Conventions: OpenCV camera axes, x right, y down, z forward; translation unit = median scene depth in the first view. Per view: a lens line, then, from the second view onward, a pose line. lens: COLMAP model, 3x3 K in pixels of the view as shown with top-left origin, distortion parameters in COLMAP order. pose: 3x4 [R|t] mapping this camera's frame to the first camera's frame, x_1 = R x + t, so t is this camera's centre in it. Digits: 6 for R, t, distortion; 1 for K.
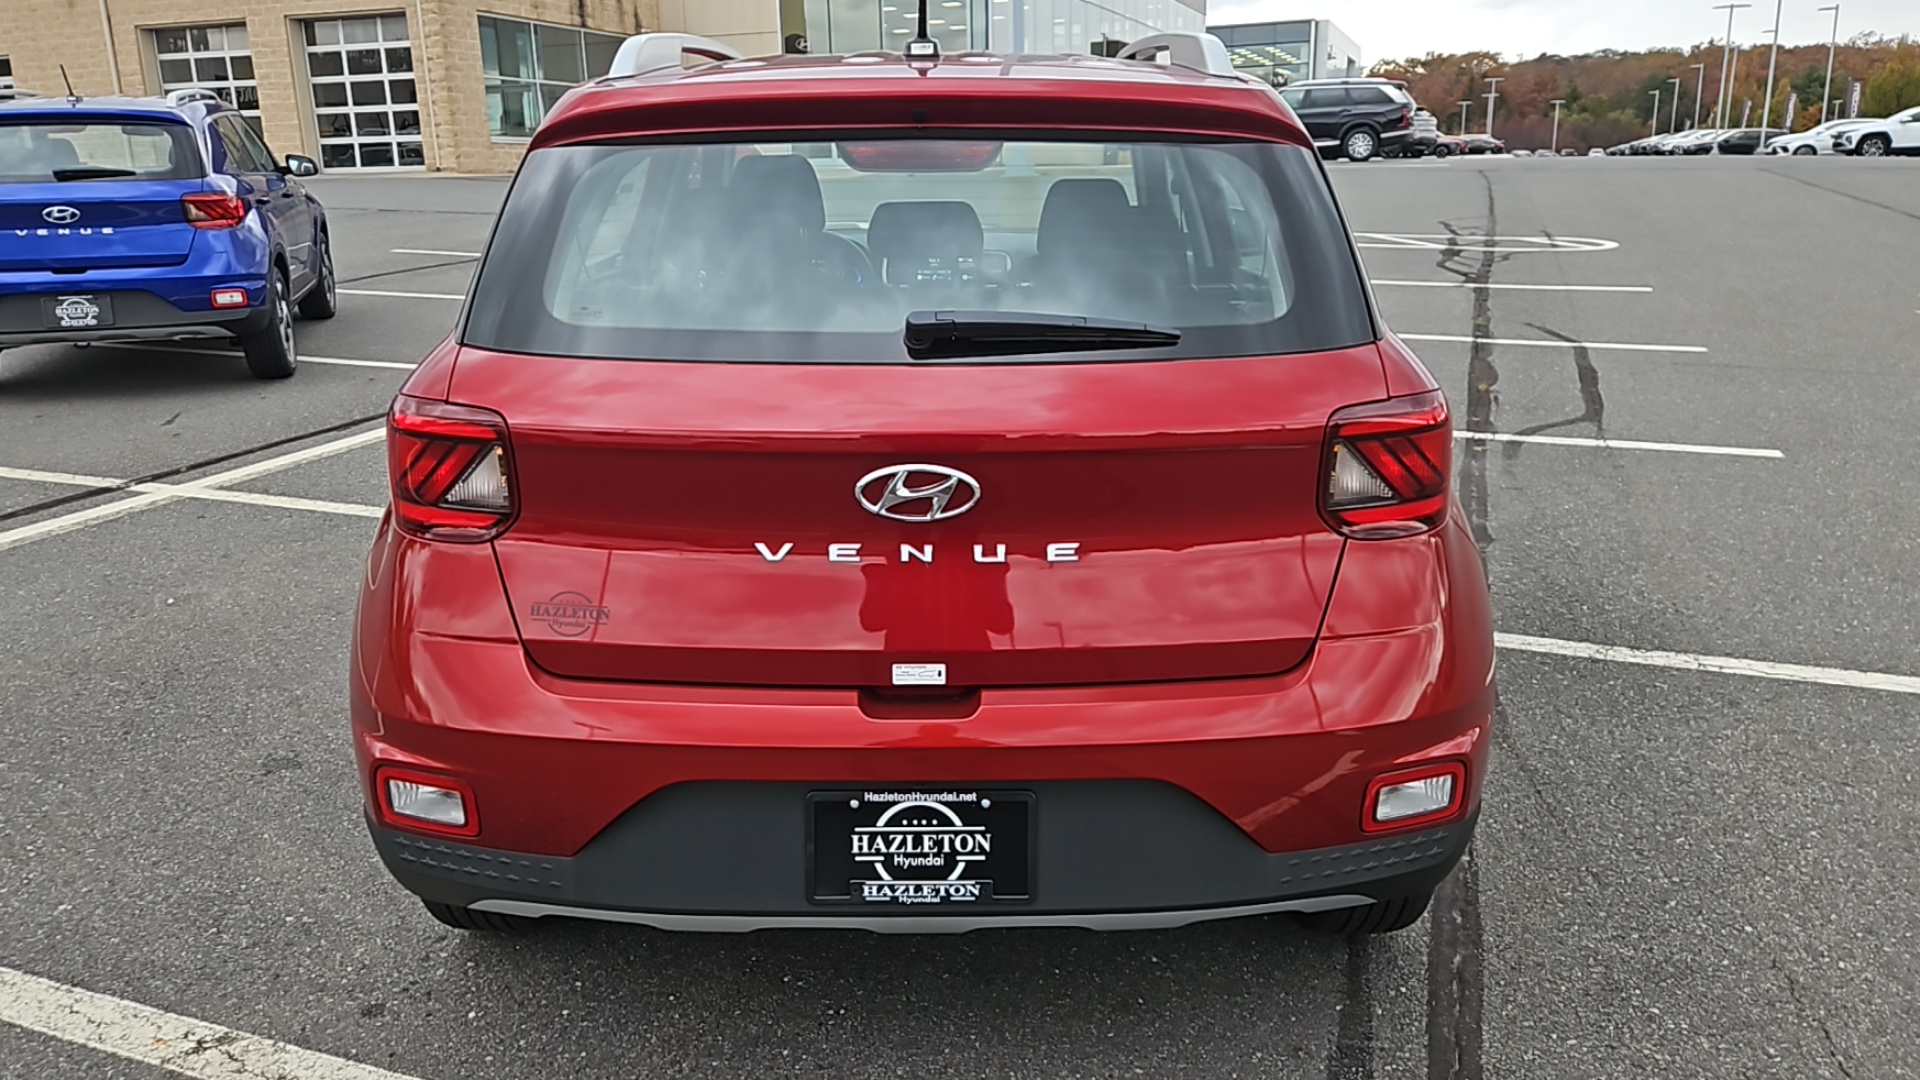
lens RADIAL K [[1400.8, 0, 949.1], [0, 1400.8, 537.7], [0, 0, 1]] dist [0.068833, -0.053646]
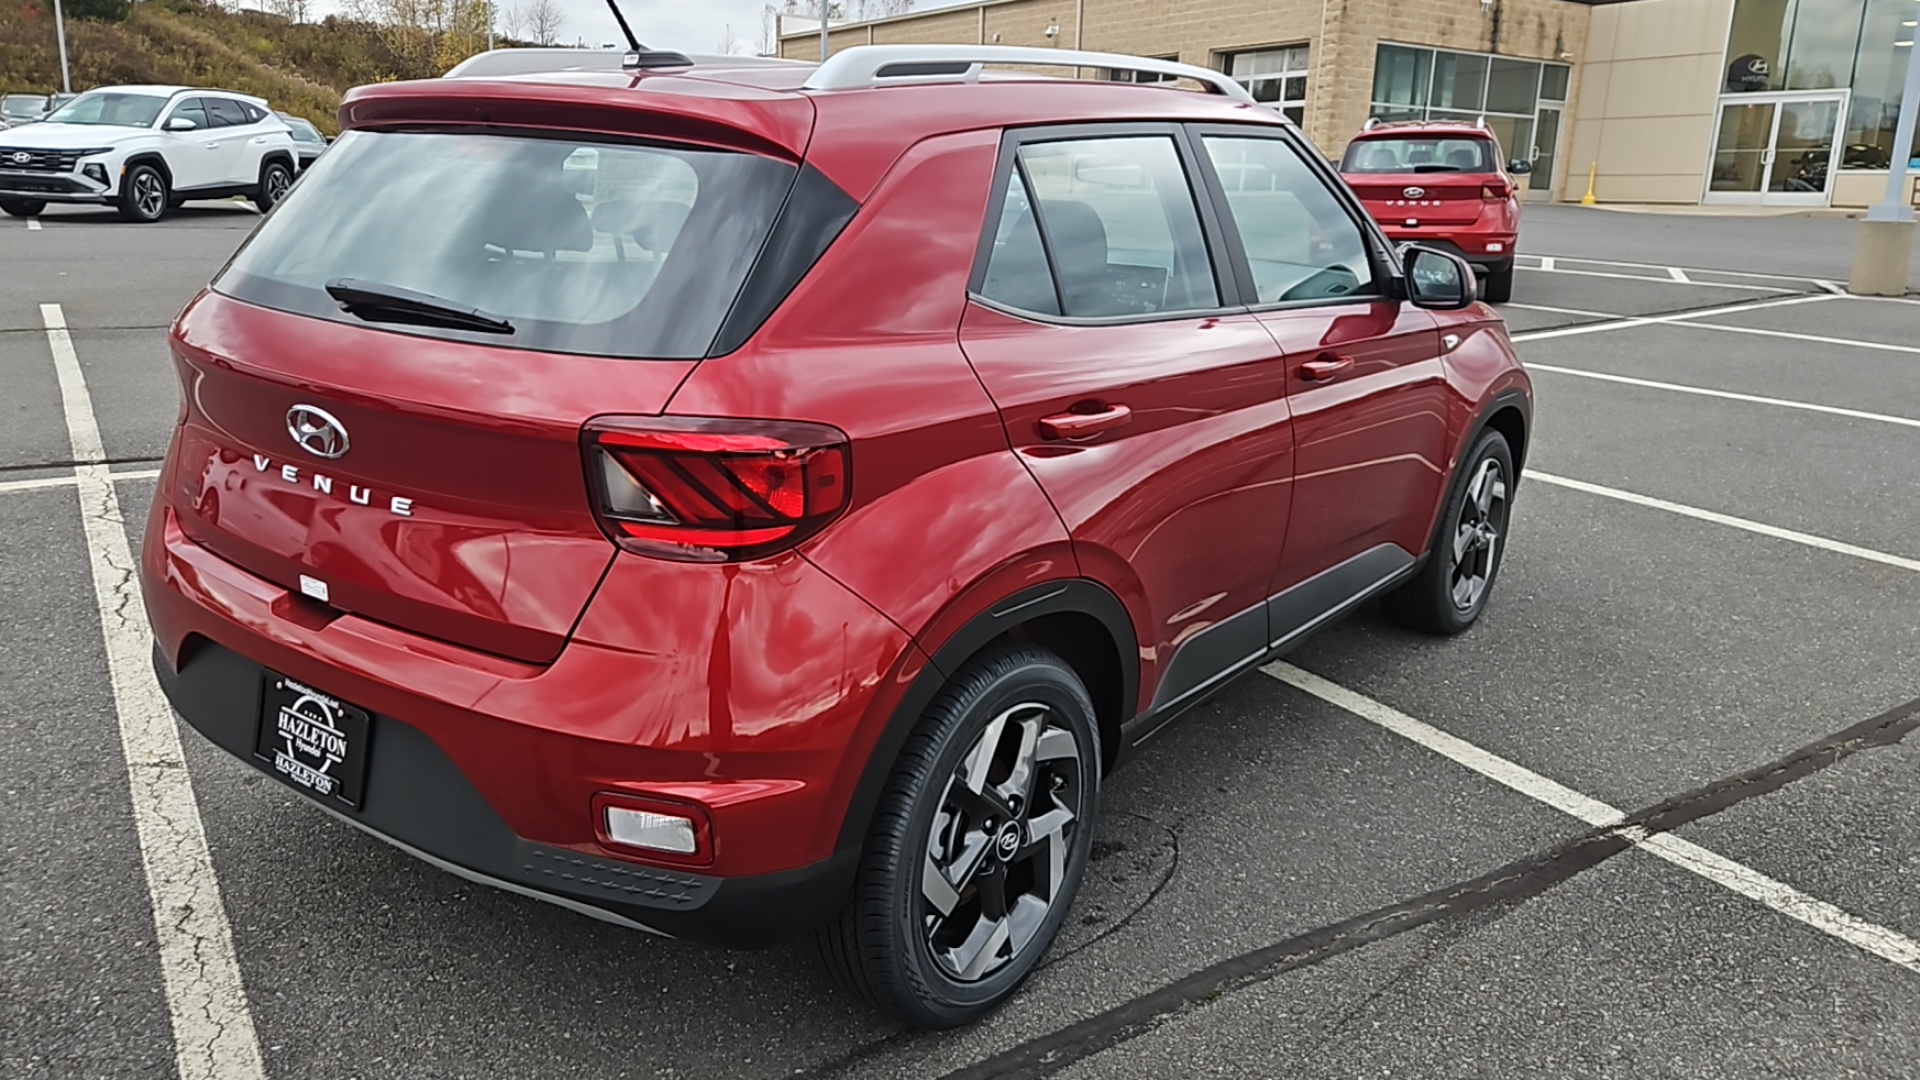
lens RADIAL K [[1400.8, 0, 949.1], [0, 1400.8, 537.7], [0, 0, 1]] dist [0.068833, -0.053646]
pose [[0.800238, 0.188877, -0.569162, 1.029067], [-0.199198, 0.978935, 0.044790, -0.097667], [0.565632, 0.077533, 0.821005, 0.321093]]
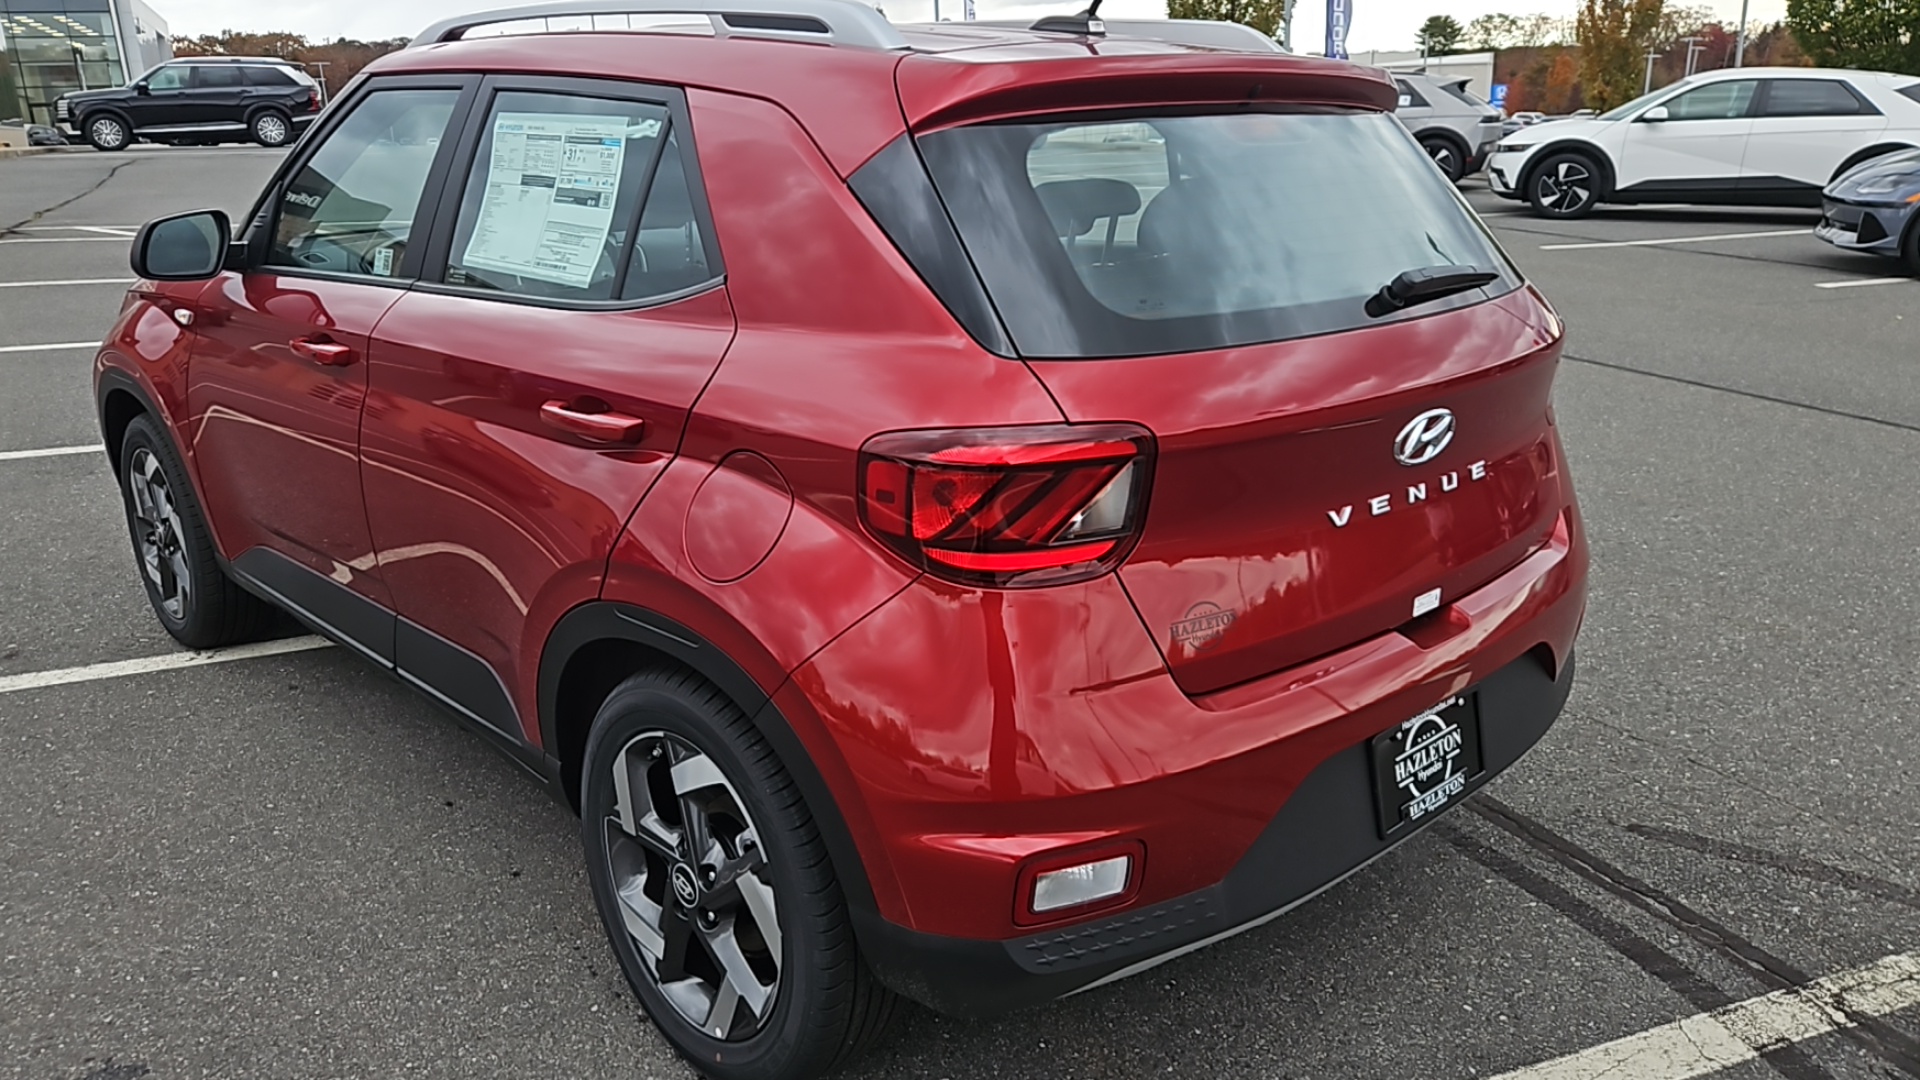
lens RADIAL K [[1400.8, 0, 949.1], [0, 1400.8, 537.7], [0, 0, 1]] dist [0.068833, -0.053646]
pose [[0.725792, -0.197043, 0.659091, -0.981601], [0.191133, 0.978137, 0.081949, -0.110505], [-0.660829, 0.066496, 0.747585, 0.406258]]
